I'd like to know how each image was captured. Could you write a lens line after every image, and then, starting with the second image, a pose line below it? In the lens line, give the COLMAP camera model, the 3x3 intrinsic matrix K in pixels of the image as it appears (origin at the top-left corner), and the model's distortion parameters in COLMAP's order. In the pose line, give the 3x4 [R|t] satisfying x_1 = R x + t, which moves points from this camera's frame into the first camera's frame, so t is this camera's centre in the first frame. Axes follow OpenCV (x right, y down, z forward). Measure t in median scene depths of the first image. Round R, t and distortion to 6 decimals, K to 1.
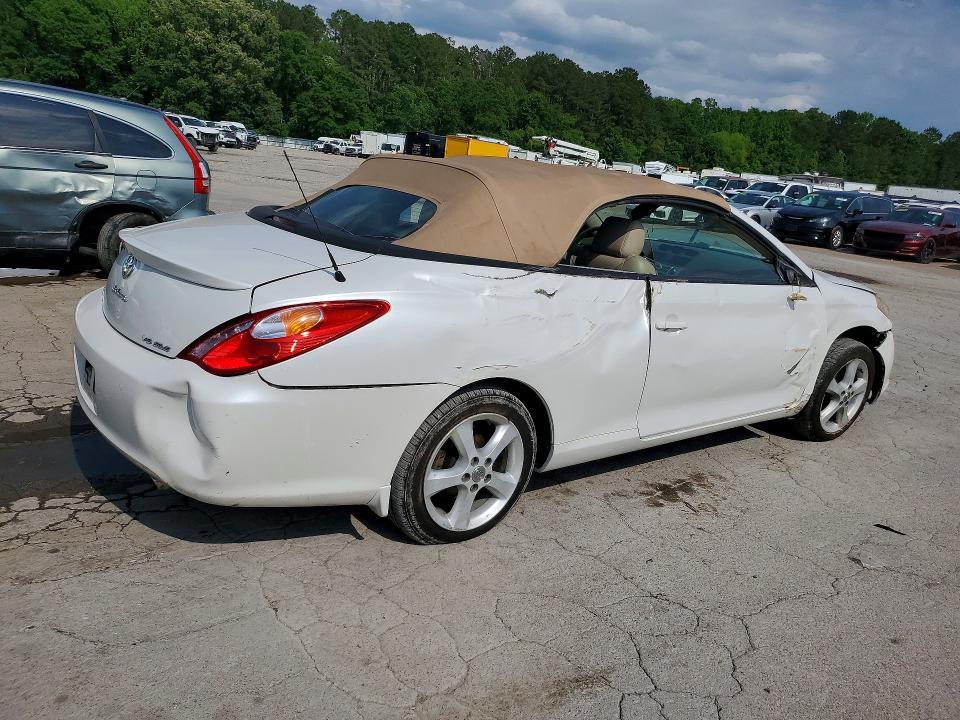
lens RADIAL K [[767.0, 0, 475.5], [0, 767.0, 369.2], [0, 0, 1]] dist [0.009721, 0.015605]
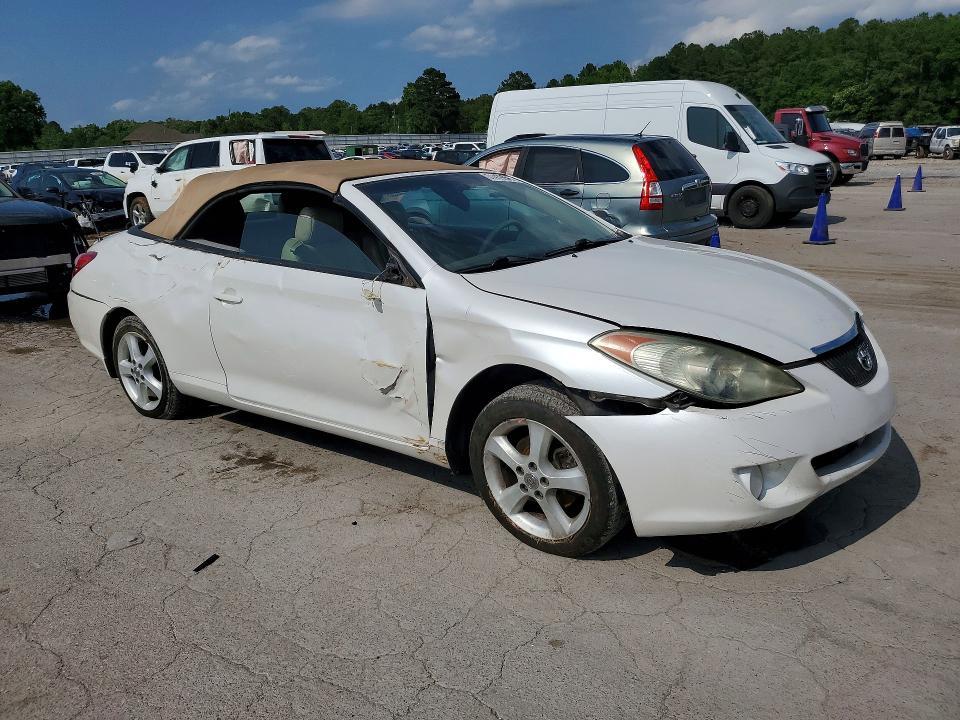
lens RADIAL K [[767.0, 0, 483.9], [0, 767.0, 352.3], [0, 0, 1]] dist [0.009721, 0.015605]
pose [[0.271357, 0.134759, -0.952998, 1.436191], [-0.204368, 0.975639, 0.079769, -0.144934], [0.940531, 0.173117, 0.292287, 1.044300]]
